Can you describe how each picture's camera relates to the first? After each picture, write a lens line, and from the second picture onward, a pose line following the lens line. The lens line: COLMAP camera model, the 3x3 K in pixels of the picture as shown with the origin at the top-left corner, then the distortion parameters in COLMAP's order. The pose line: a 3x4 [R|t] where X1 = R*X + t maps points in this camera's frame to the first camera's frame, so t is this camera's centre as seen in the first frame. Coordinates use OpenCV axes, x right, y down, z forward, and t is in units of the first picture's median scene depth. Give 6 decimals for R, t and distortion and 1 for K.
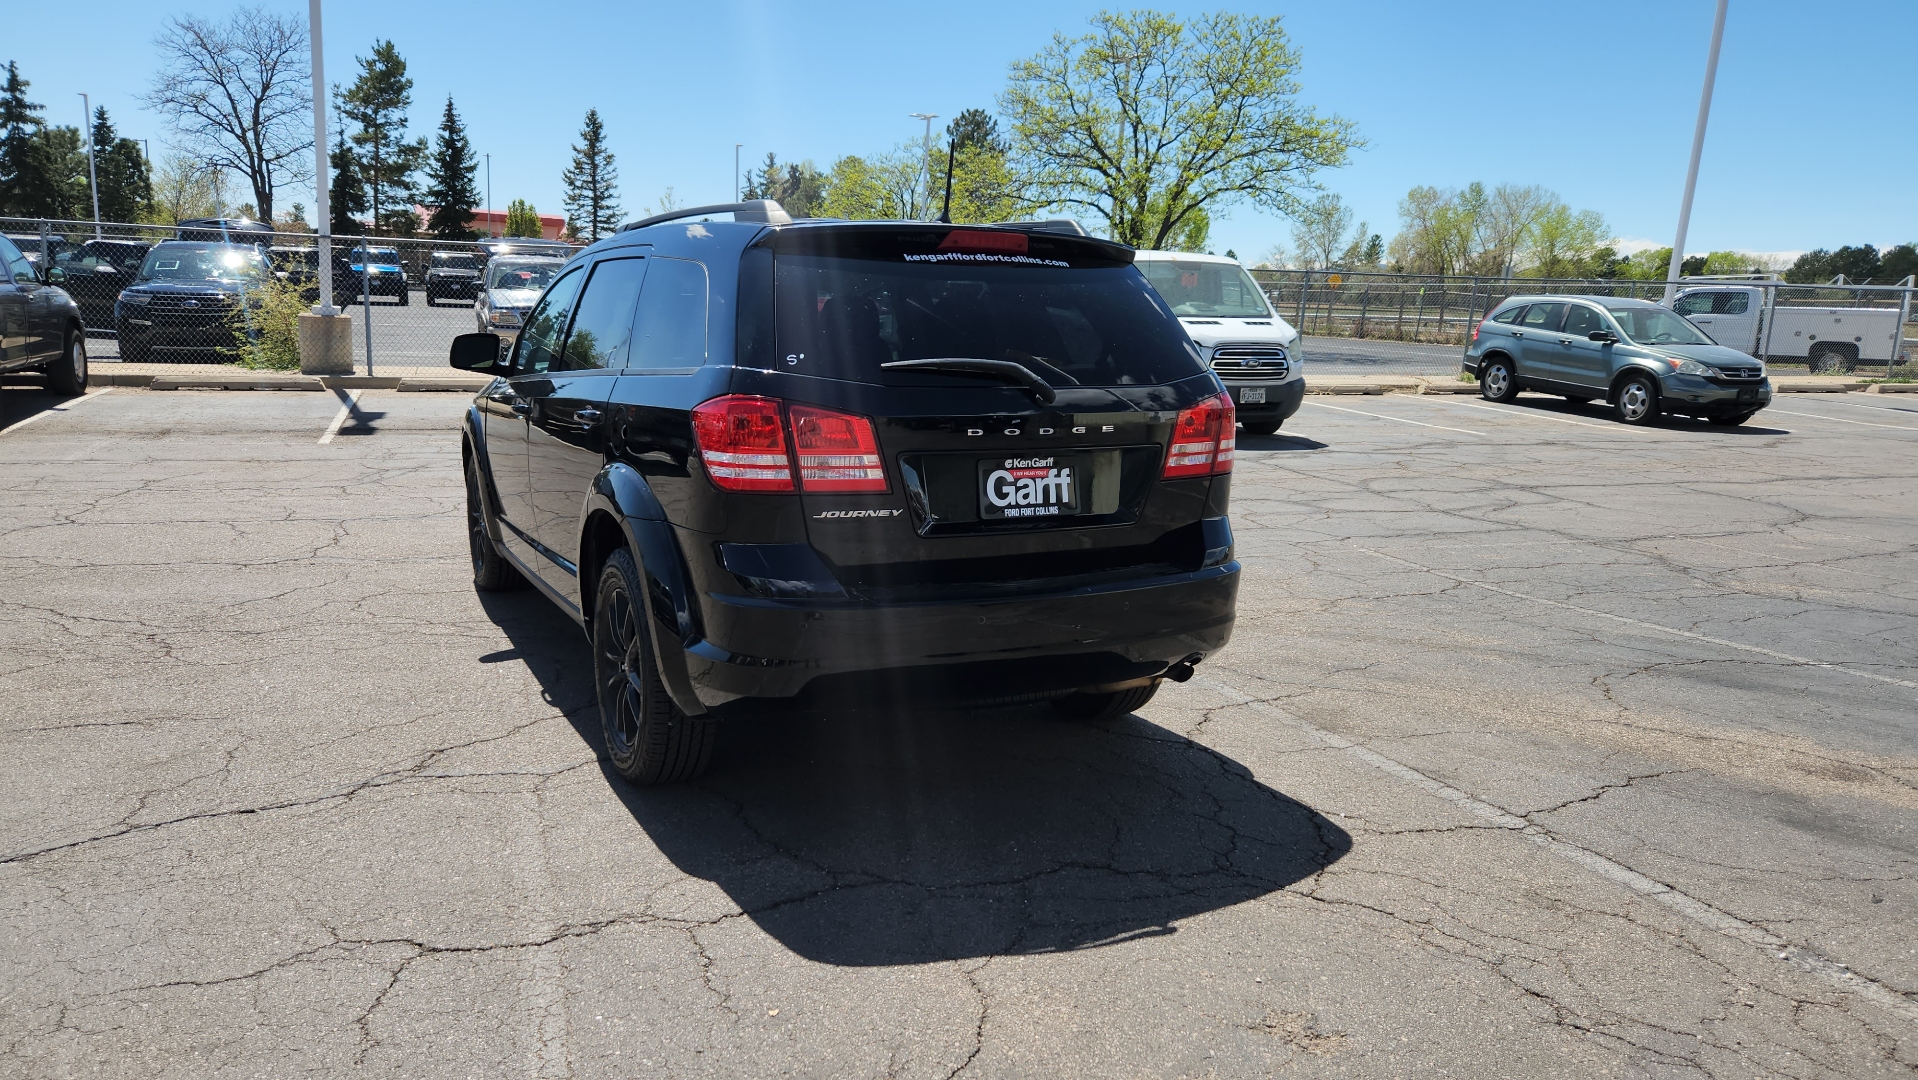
lens RADIAL K [[1283.9, 0, 924.5], [0, 1283.9, 552.5], [0, 0, 1]] dist [0.069633, -0.056378]
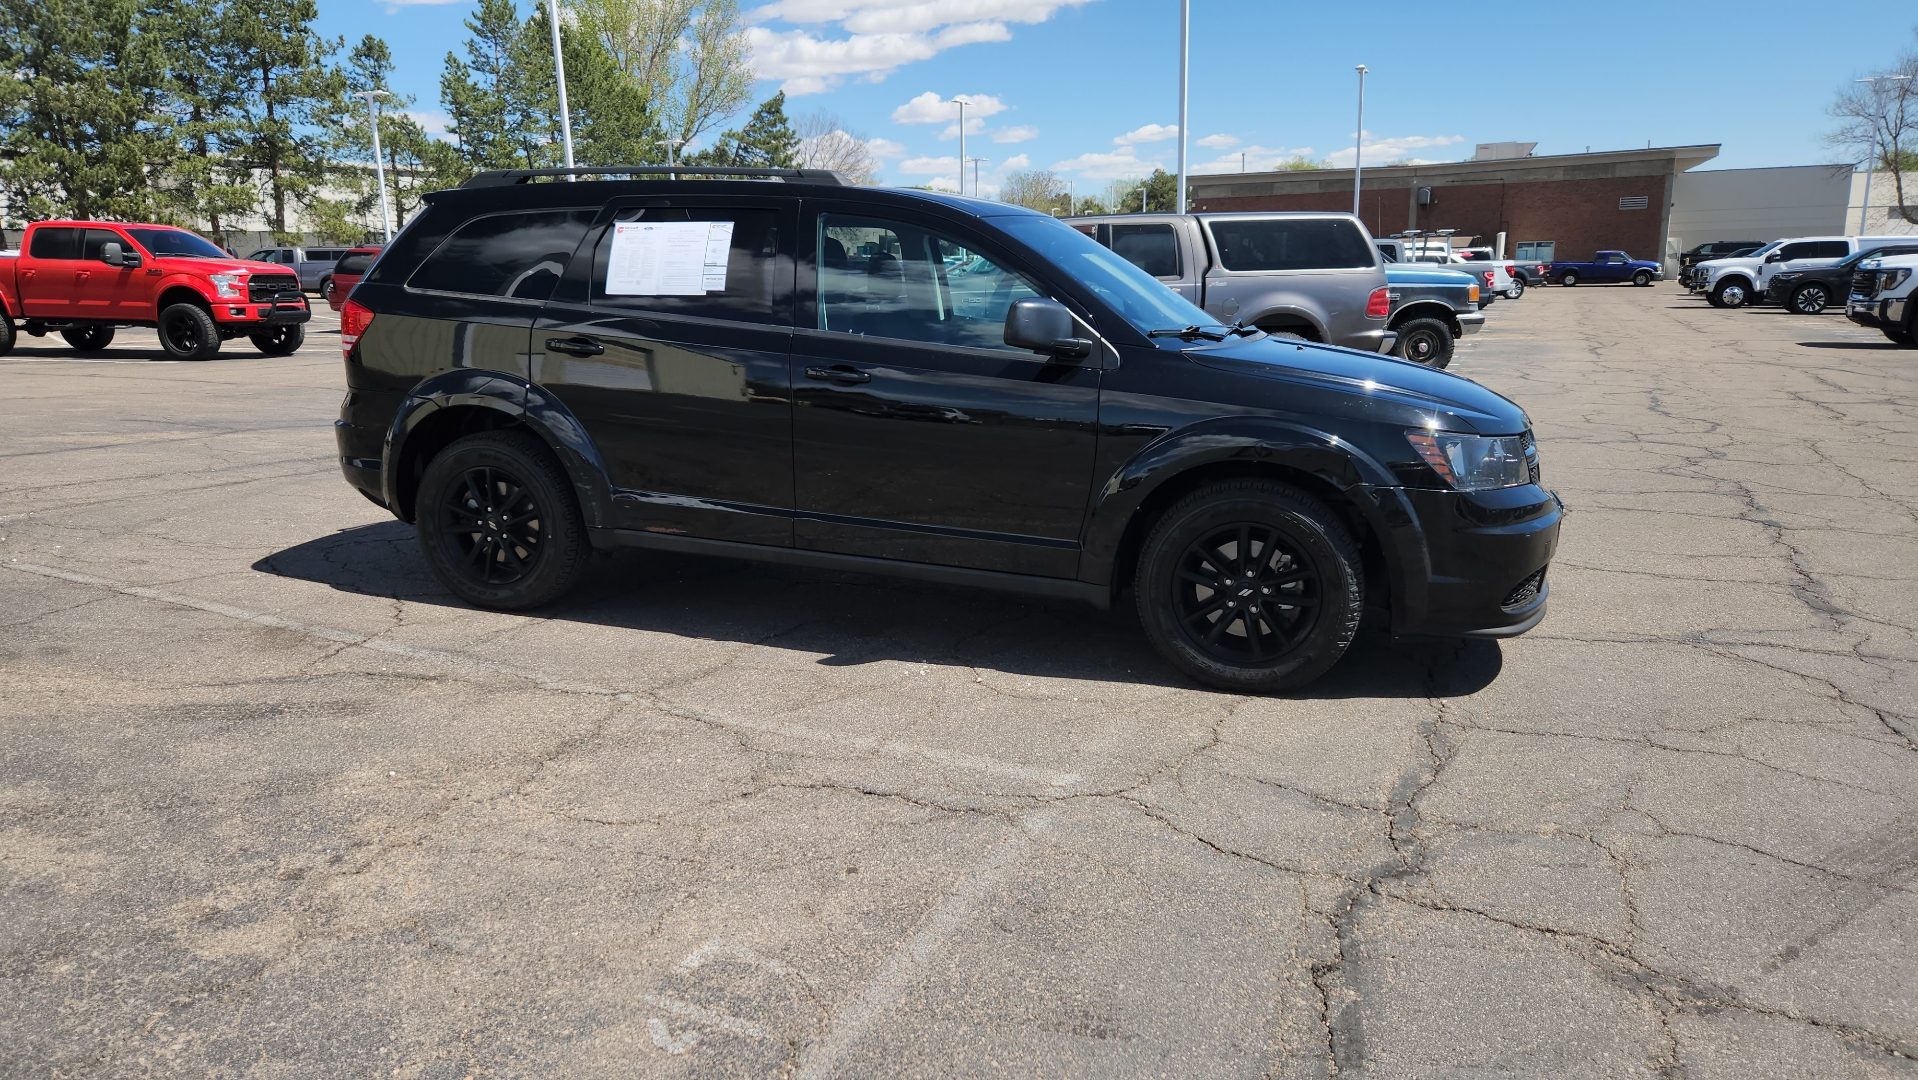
lens RADIAL K [[1289.2, 0, 920.3], [0, 1289.2, 547.8], [0, 0, 1]] dist [0.065336, -0.052619]
pose [[-0.708102, 0.119505, -0.695924, 0.170658], [-0.158201, 0.933670, 0.321299, -0.089575], [0.688160, 0.337608, -0.642227, 0.512350]]
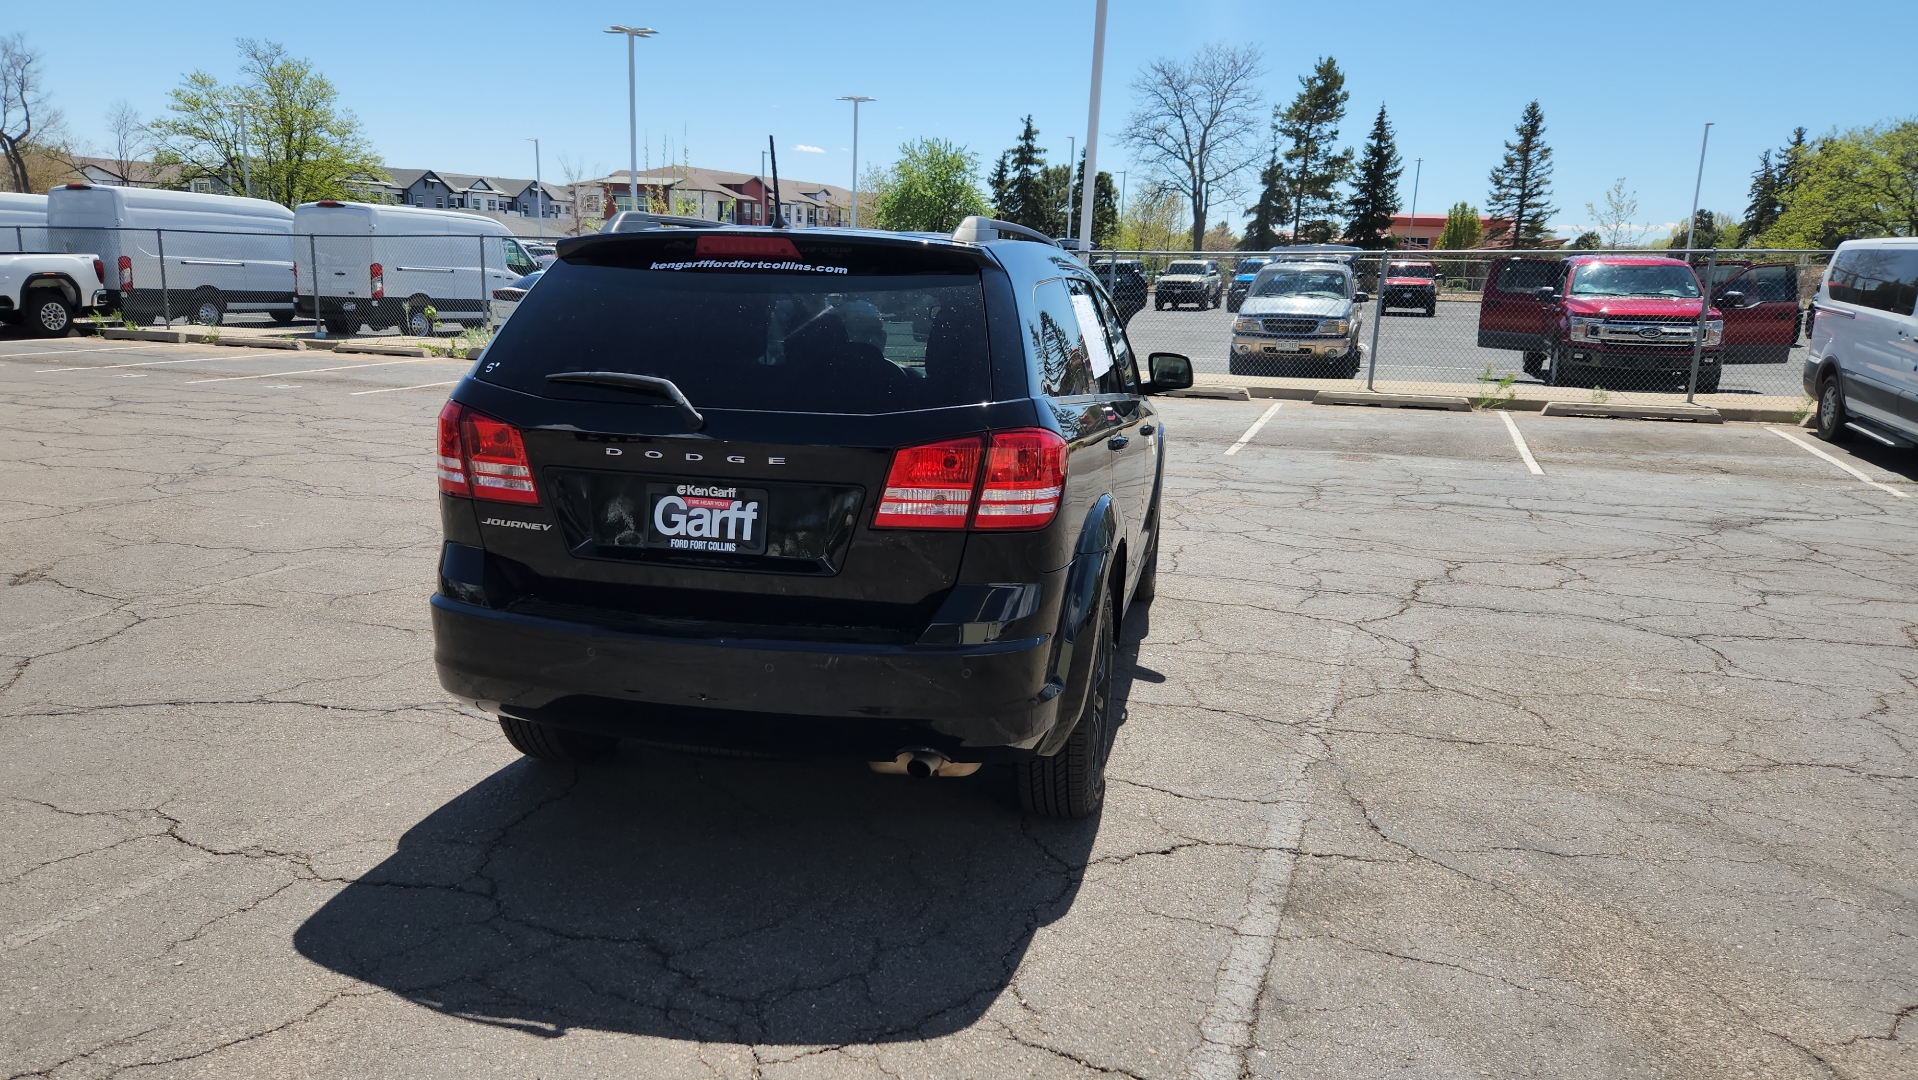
lens RADIAL K [[1283.9, 0, 926.9], [0, 1283.9, 539.8], [0, 0, 1]] dist [0.069633, -0.056378]
pose [[0.766198, 0.115964, -0.632055, 0.148341], [-0.124833, 0.991705, 0.030623, -0.015906], [0.630363, 0.055438, 0.774318, 0.076775]]
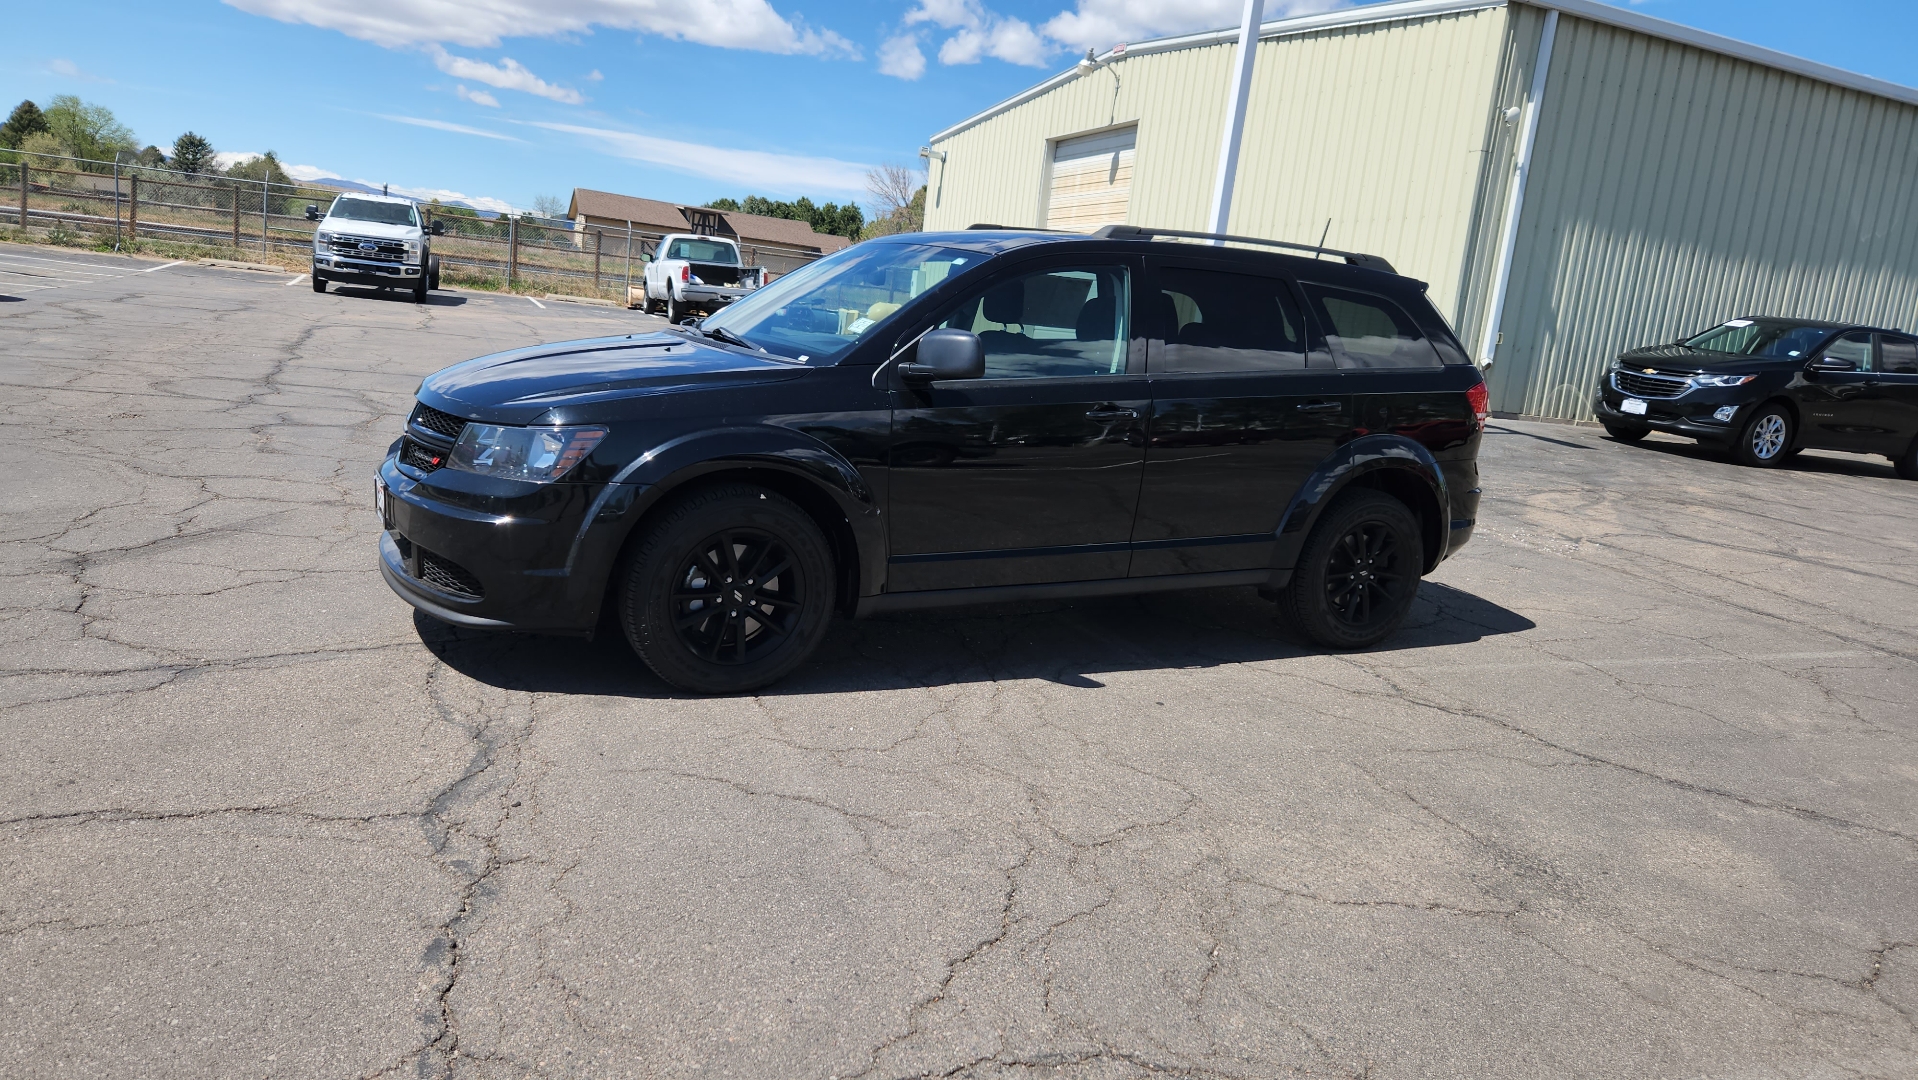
lens RADIAL K [[1283.3, 0, 930.9], [0, 1283.3, 533.1], [0, 0, 1]] dist [0.066621, -0.055463]
pose [[-0.023093, -0.217409, 0.975807, -0.355434], [0.091402, 0.971521, 0.218617, -0.069484], [-0.995546, 0.094239, -0.002564, 0.323007]]
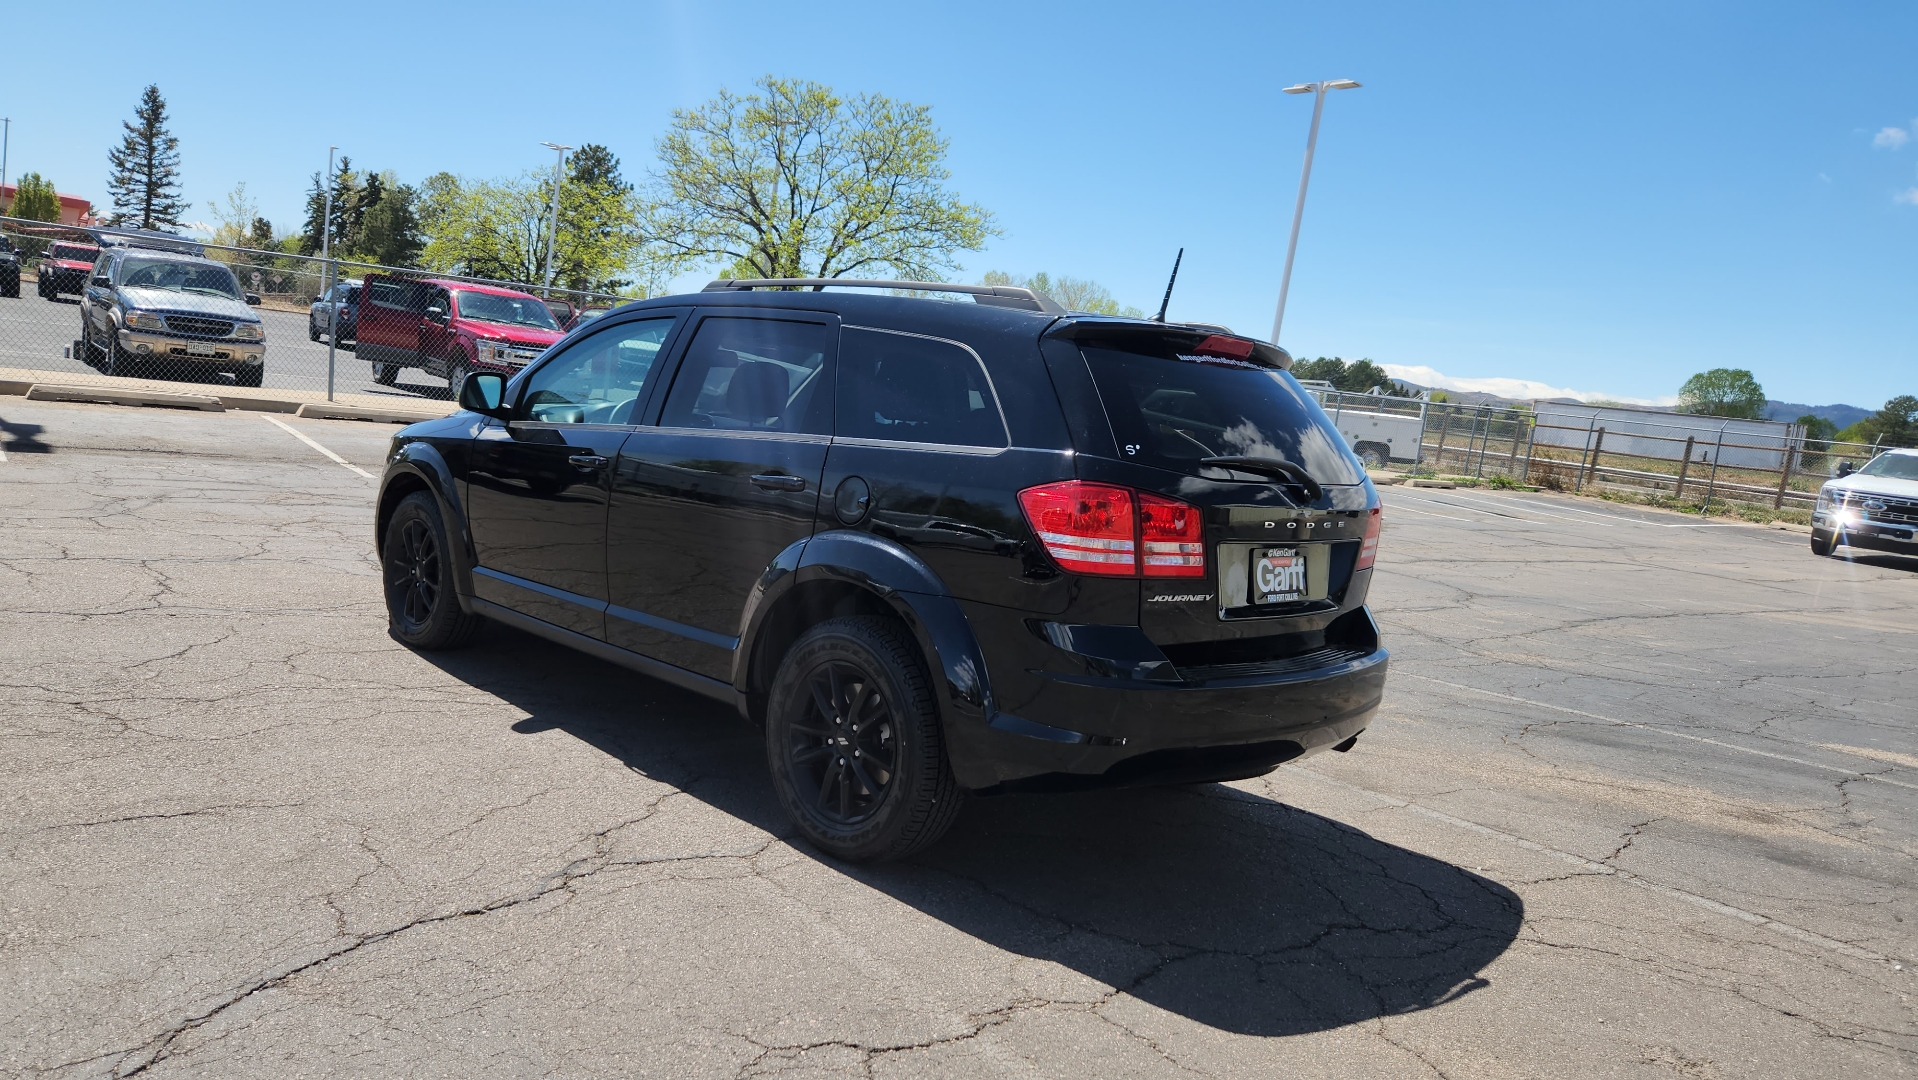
lens RADIAL K [[1283.9, 0, 926.2], [0, 1283.9, 531.5], [0, 0, 1]] dist [0.069633, -0.056378]
pose [[0.948458, 0.039695, 0.314408, -0.105255], [-0.023280, 0.998171, -0.055796, -0.003741], [-0.316048, 0.045600, 0.947647, 0.010987]]
